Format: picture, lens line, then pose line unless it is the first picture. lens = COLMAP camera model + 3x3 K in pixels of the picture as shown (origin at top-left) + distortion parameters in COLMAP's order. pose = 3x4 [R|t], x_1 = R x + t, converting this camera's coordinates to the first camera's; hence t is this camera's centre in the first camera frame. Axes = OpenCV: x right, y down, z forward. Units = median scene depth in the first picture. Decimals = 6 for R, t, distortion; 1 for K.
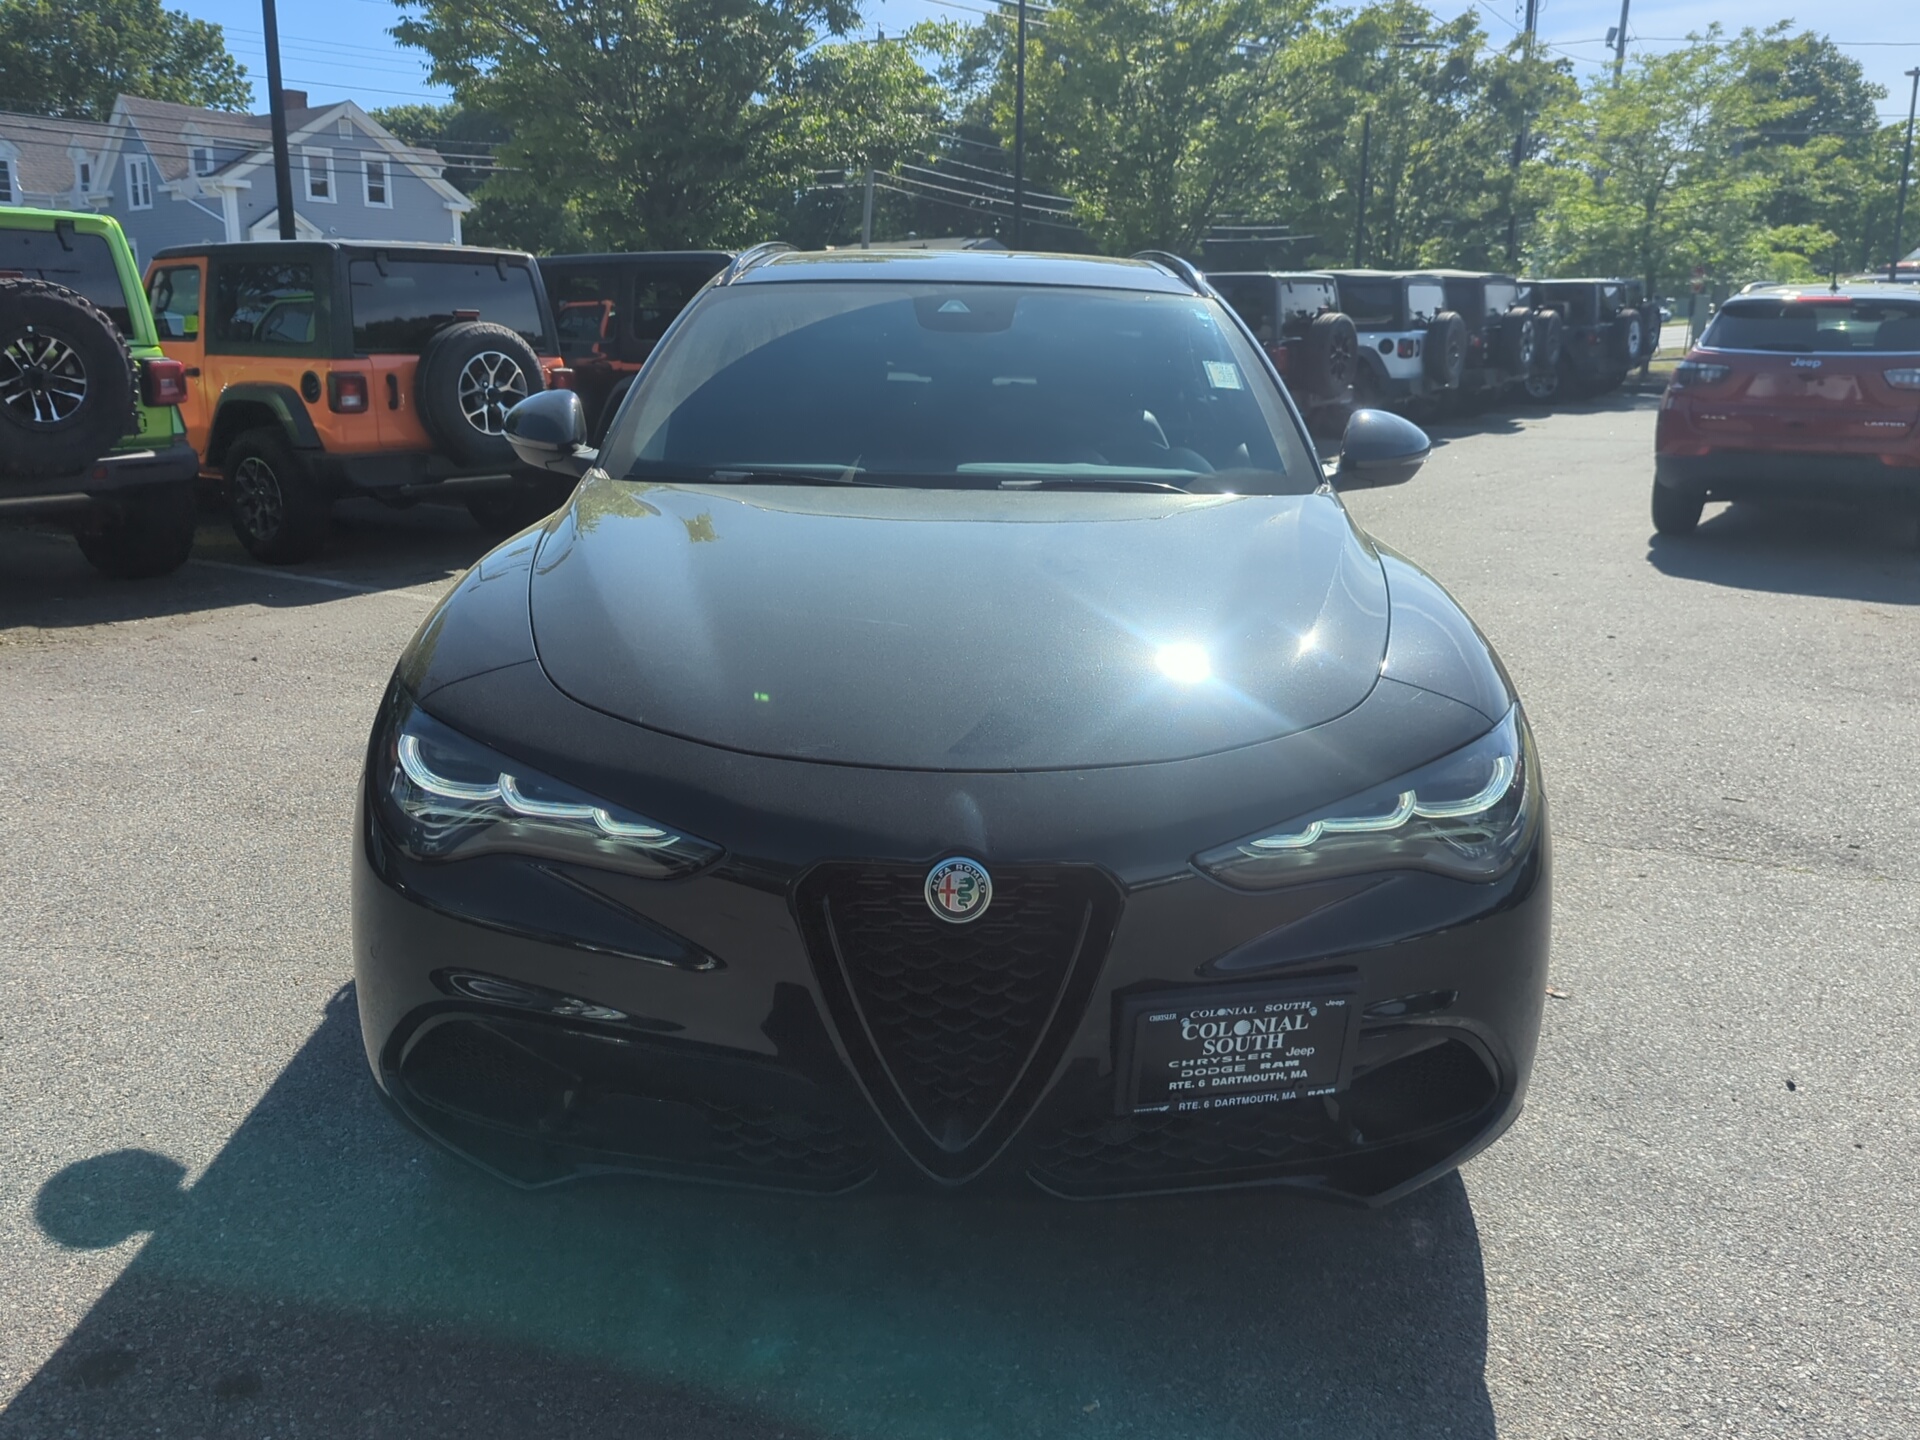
lens RADIAL K [[1558.2, 0, 959.1], [0, 1558.2, 719.9], [0, 0, 1]] dist [-0.006605, -0.019405]
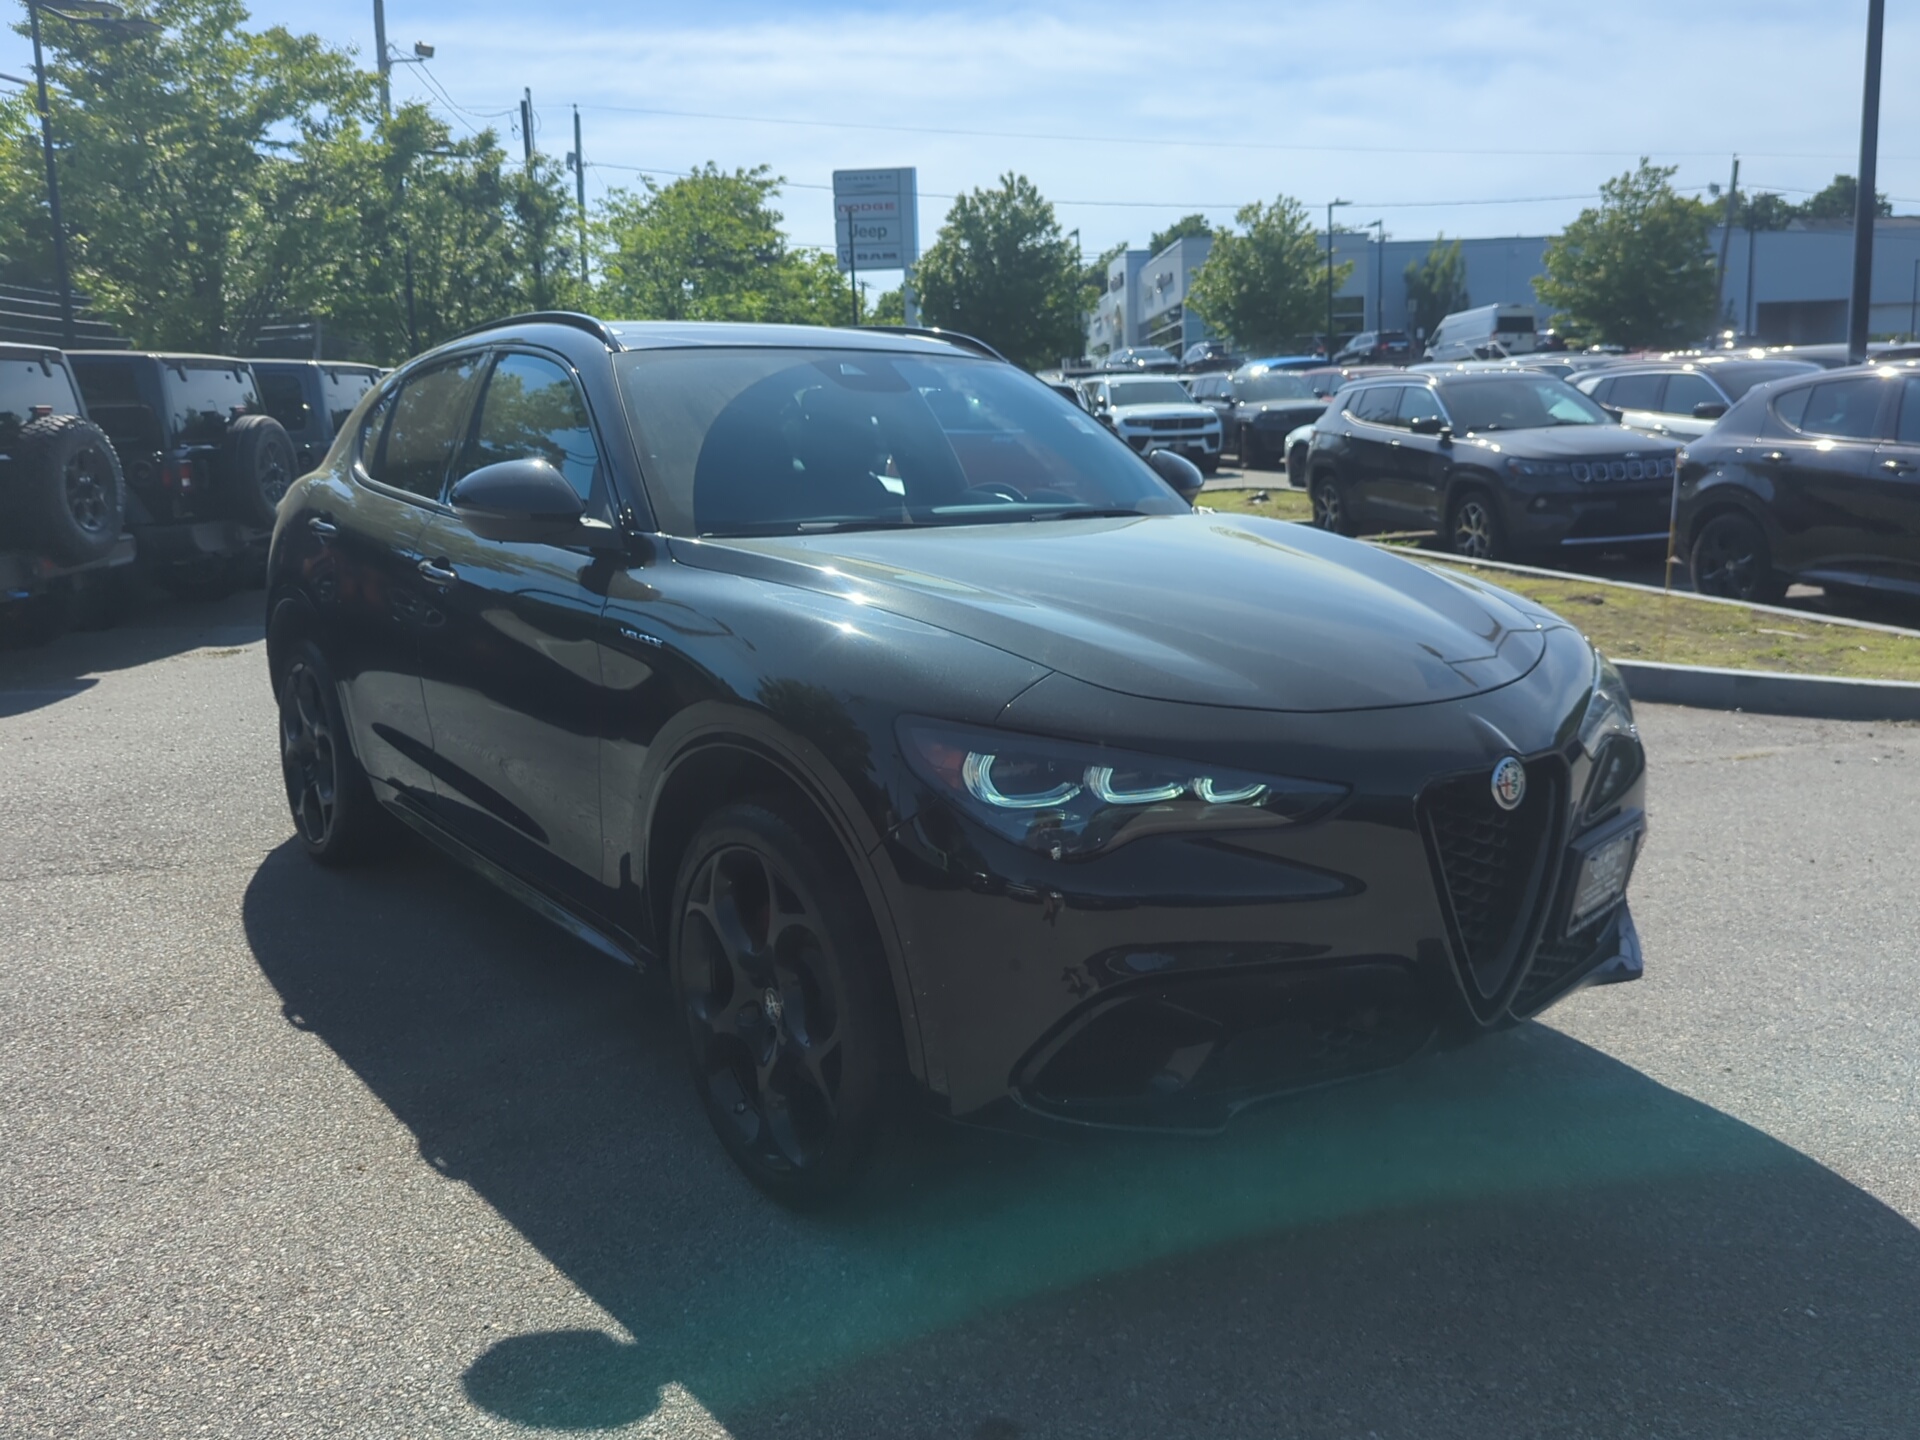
lens RADIAL K [[1548.2, 0, 982.6], [0, 1548.2, 692.5], [0, 0, 1]] dist [0.029201, -0.017775]
pose [[0.778027, -0.111551, 0.618248, -0.311195], [0.162099, 0.986432, -0.026009, -0.000684], [-0.606958, 0.120453, 0.785553, 0.064685]]
